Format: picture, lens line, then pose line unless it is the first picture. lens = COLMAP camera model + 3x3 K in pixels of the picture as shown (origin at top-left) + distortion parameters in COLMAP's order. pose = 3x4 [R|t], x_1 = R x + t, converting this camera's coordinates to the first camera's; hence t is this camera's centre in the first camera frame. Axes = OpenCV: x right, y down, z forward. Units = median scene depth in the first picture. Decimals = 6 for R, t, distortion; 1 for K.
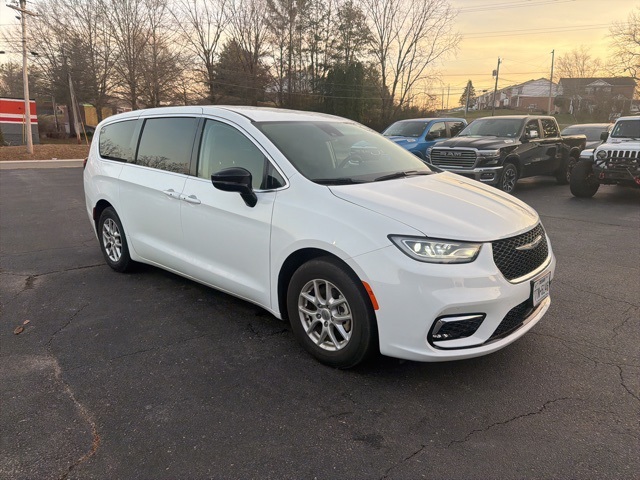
lens RADIAL K [[461.1, 0, 320.0], [0, 461.1, 240.0], [0, 0, 1]] dist [0.041238, -0.040950]
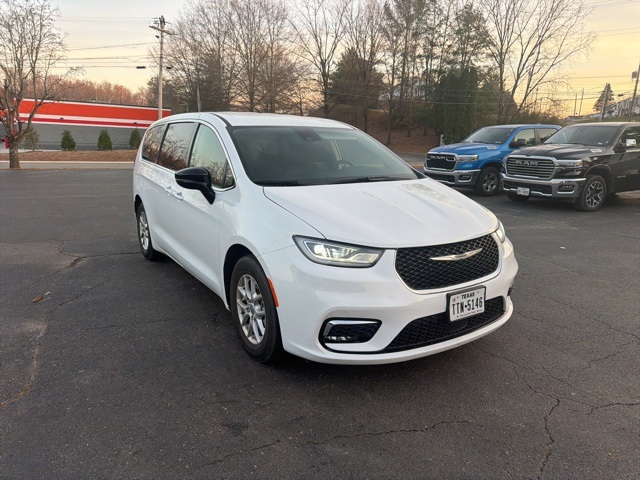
lens RADIAL K [[461.1, 0, 320.0], [0, 461.1, 240.0], [0, 0, 1]] dist [0.041238, -0.040950]
pose [[0.968235, 0.063022, -0.241968, 0.042951], [-0.066562, 0.997761, -0.006476, 0.000208], [0.241018, 0.022376, 0.970263, 0.001564]]
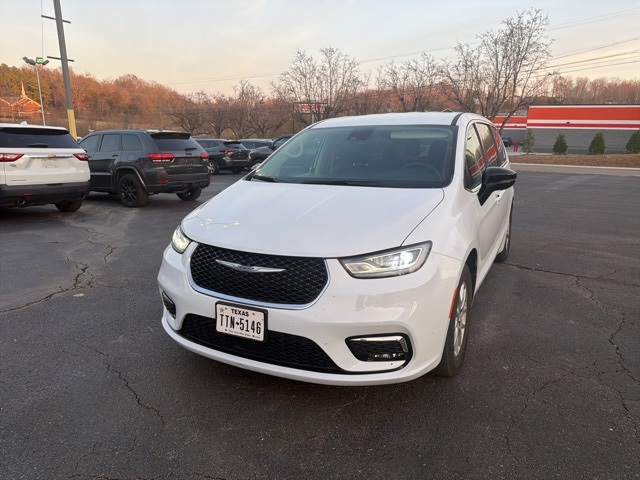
lens RADIAL K [[461.1, 0, 320.0], [0, 461.1, 240.0], [0, 0, 1]] dist [0.041238, -0.040950]
pose [[0.267884, 0.199947, -0.942475, 0.134065], [-0.214536, 0.966047, 0.143970, -0.019808], [0.939262, 0.163627, 0.301684, 0.090862]]
